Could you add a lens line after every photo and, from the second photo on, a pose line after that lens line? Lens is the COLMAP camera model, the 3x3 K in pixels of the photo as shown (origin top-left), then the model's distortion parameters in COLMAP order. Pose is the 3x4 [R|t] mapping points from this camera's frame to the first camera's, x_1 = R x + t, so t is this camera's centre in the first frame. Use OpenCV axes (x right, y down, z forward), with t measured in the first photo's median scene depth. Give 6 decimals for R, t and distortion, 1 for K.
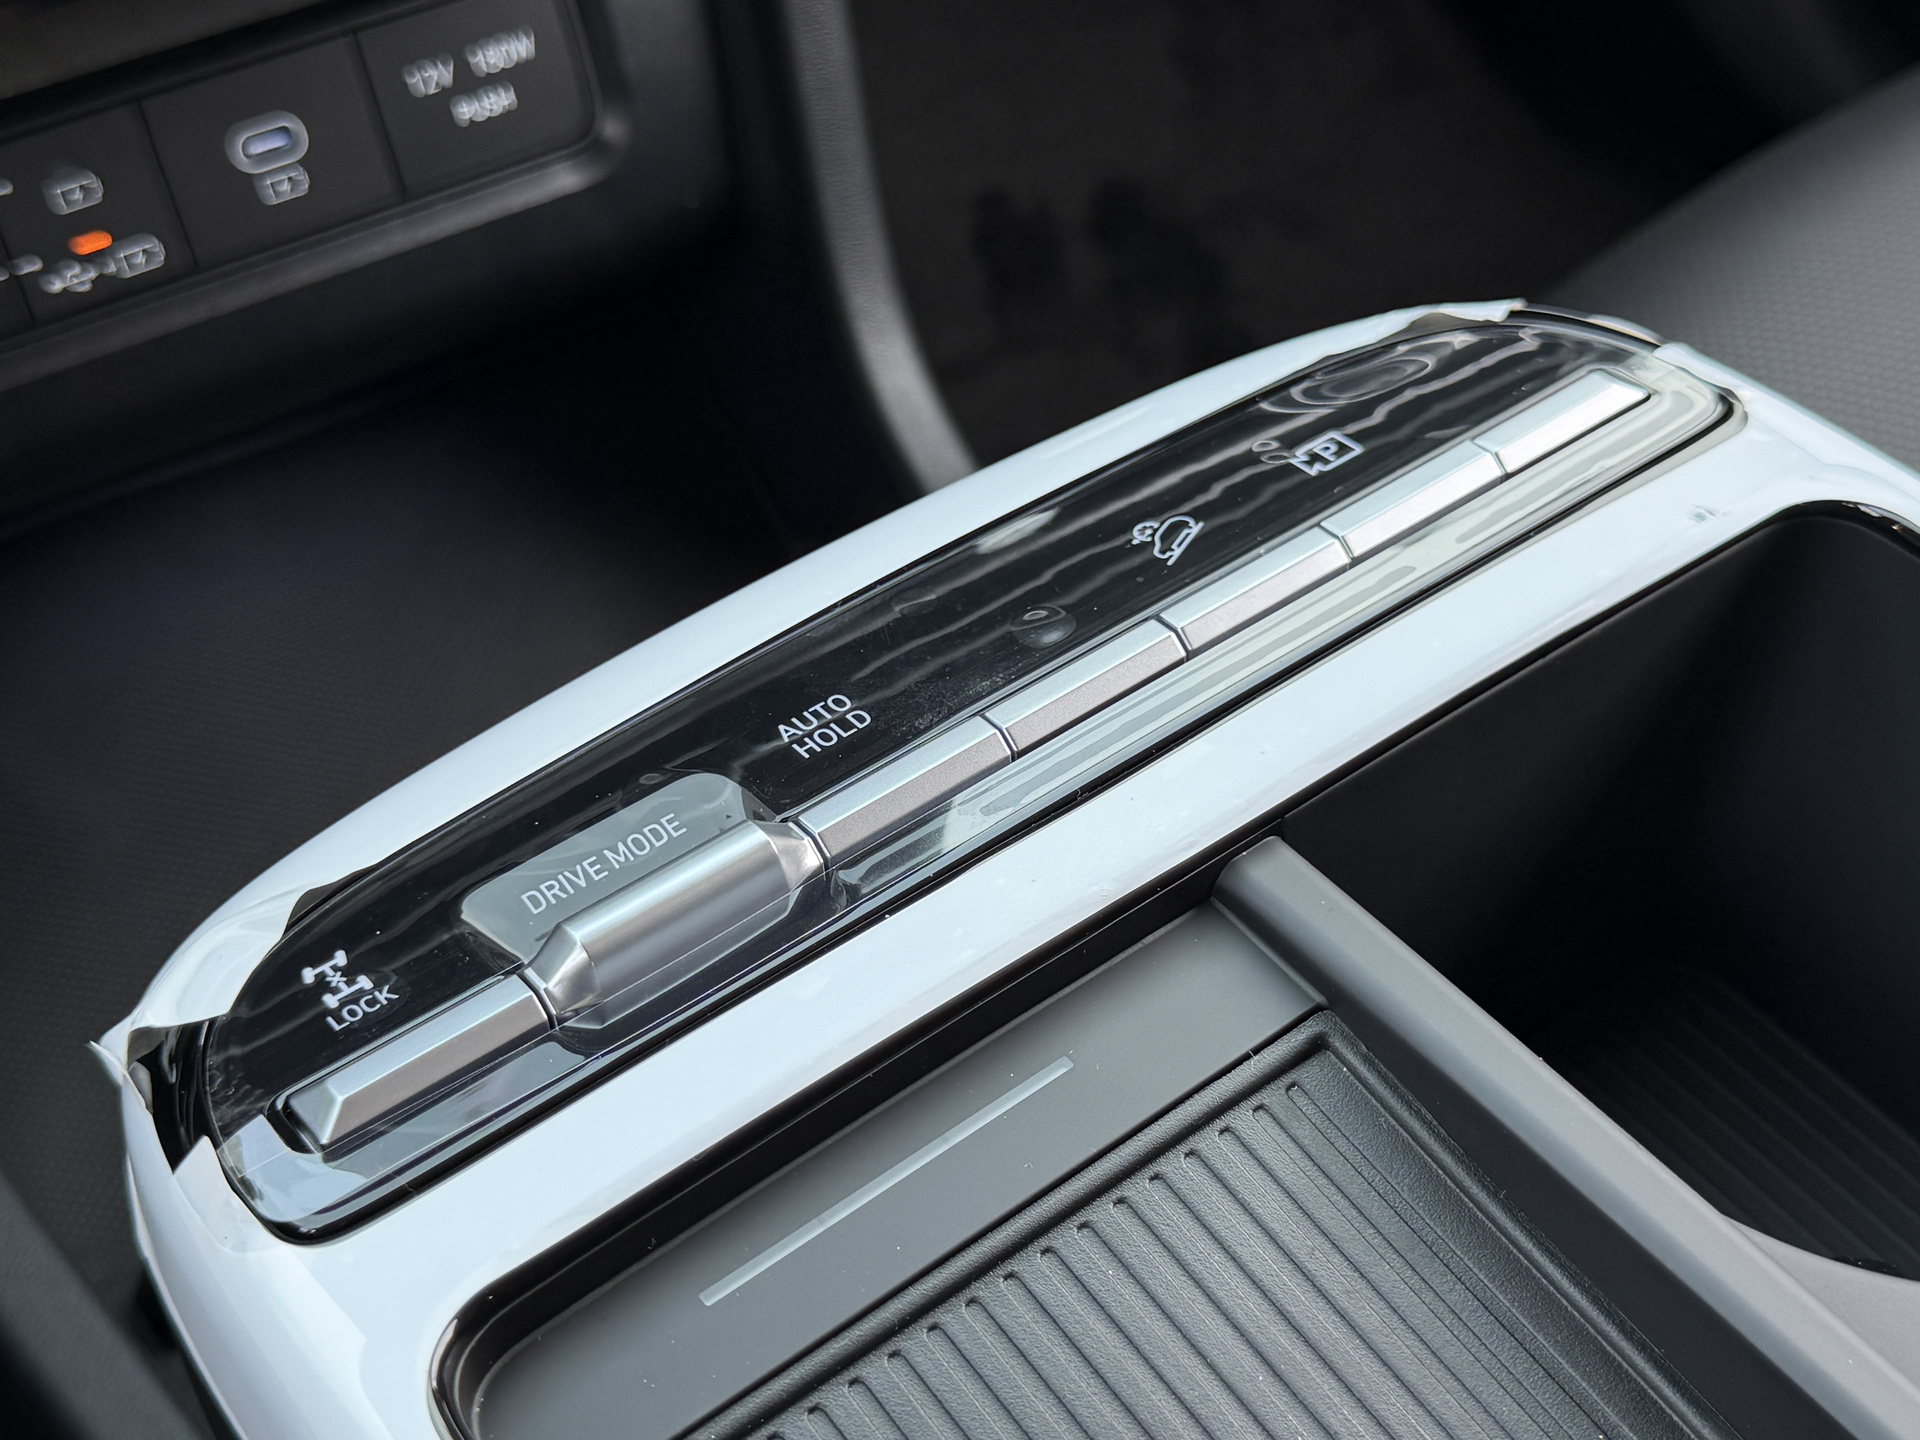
lens RADIAL K [[2700.2, 0, 947.7], [0, 2700.2, 730.4], [0, 0, 1]] dist [0.077478, 0.000000]
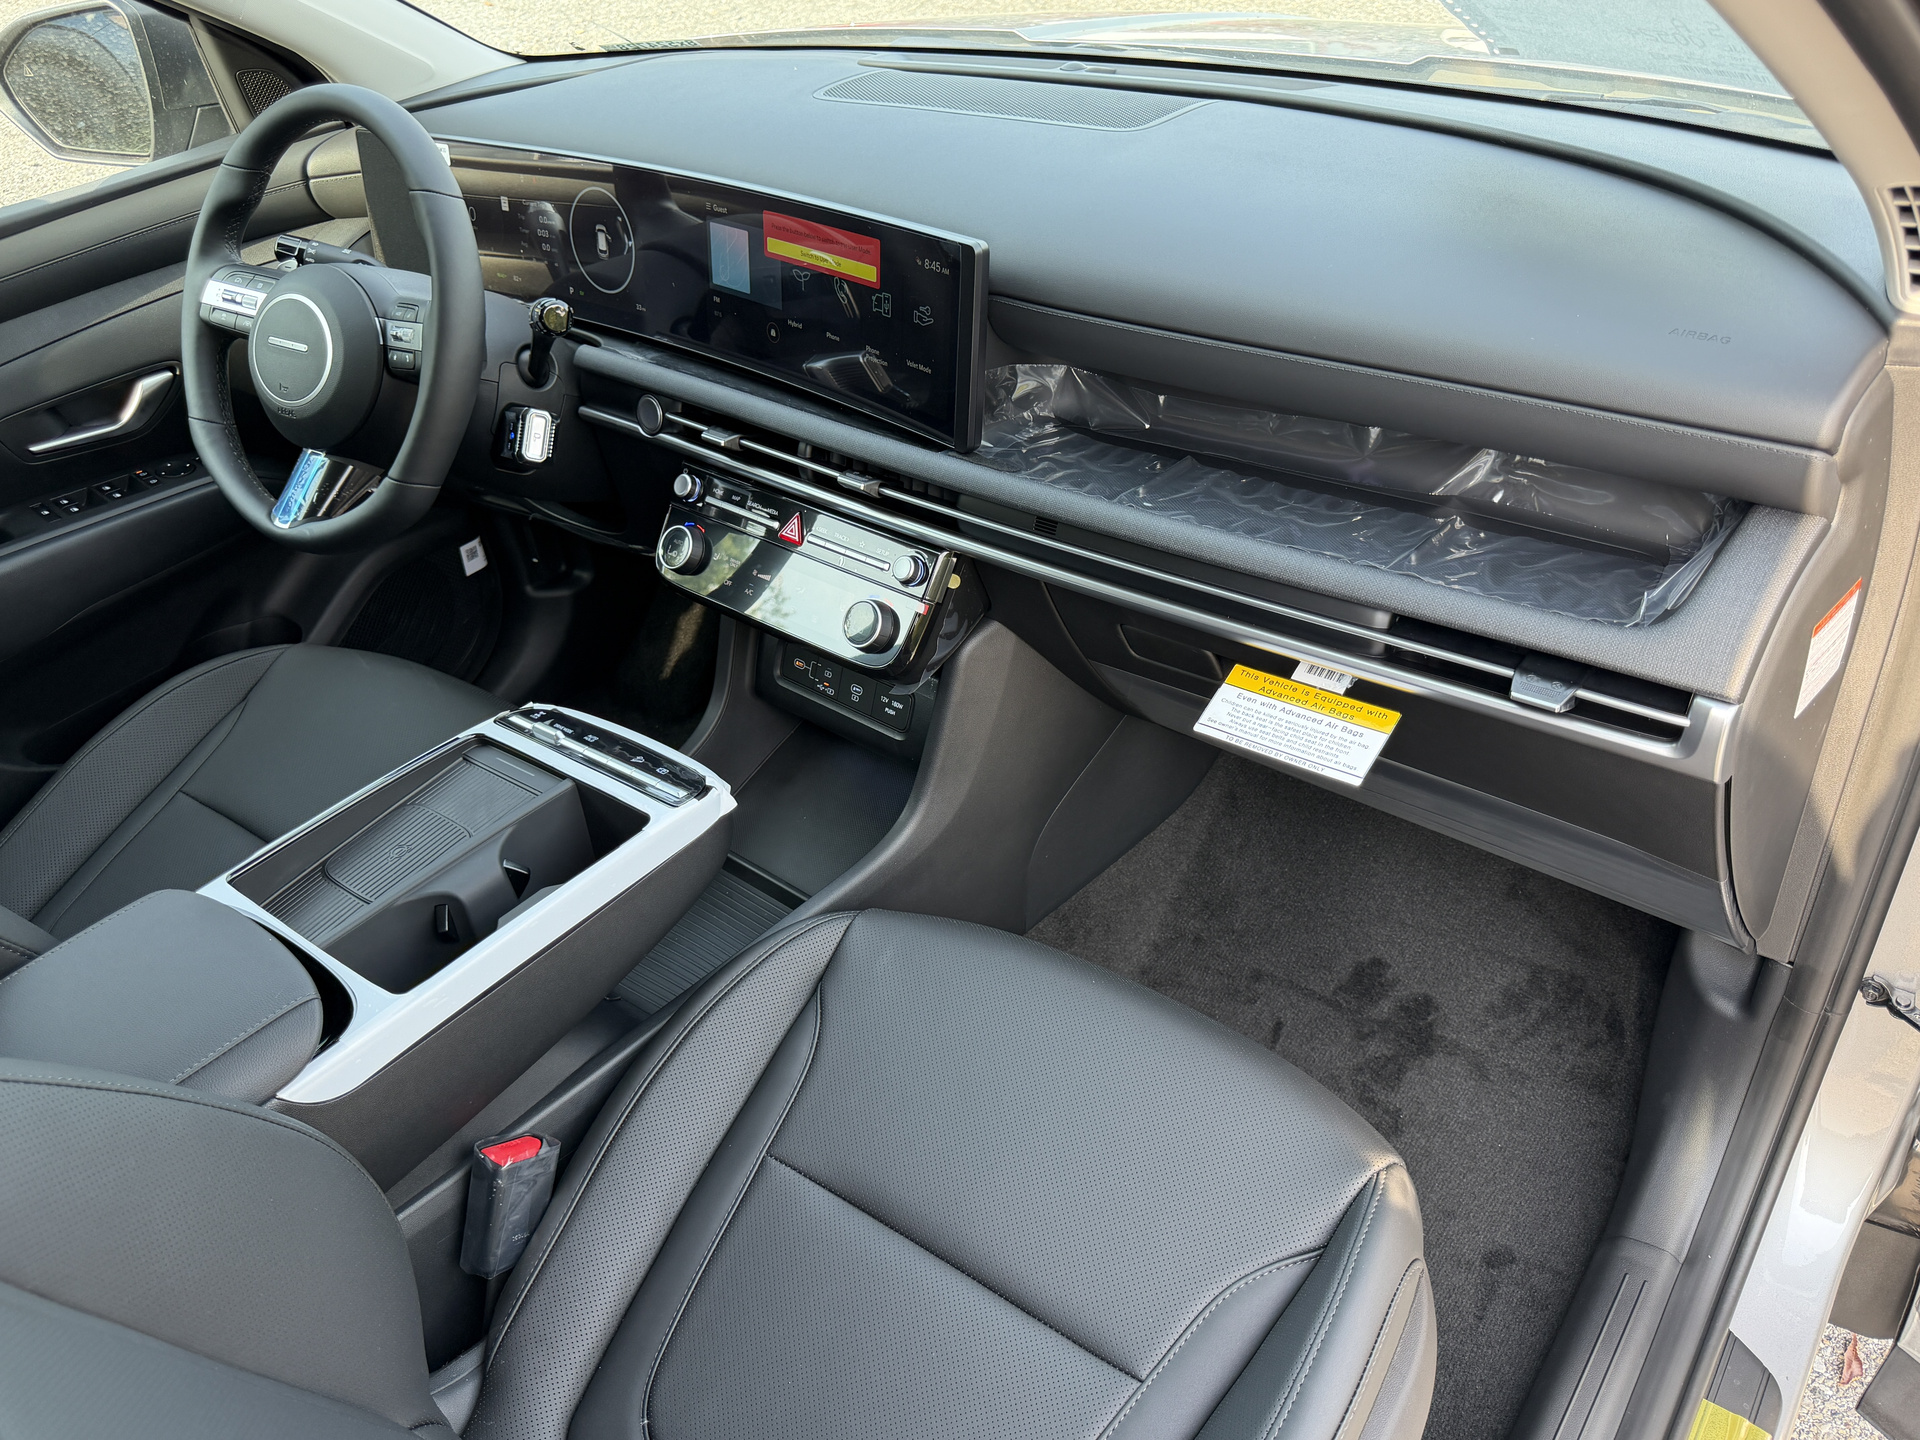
lens RADIAL K [[1406.4, 0, 967.3], [0, 1406.4, 736.2], [0, 0, 1]] dist [0.035805, -0.018373]
pose [[0.255934, 0.524542, -0.812006, 1.813110], [-0.650301, 0.714932, 0.256867, -0.904399], [0.715267, 0.462307, 0.524086, -0.100649]]
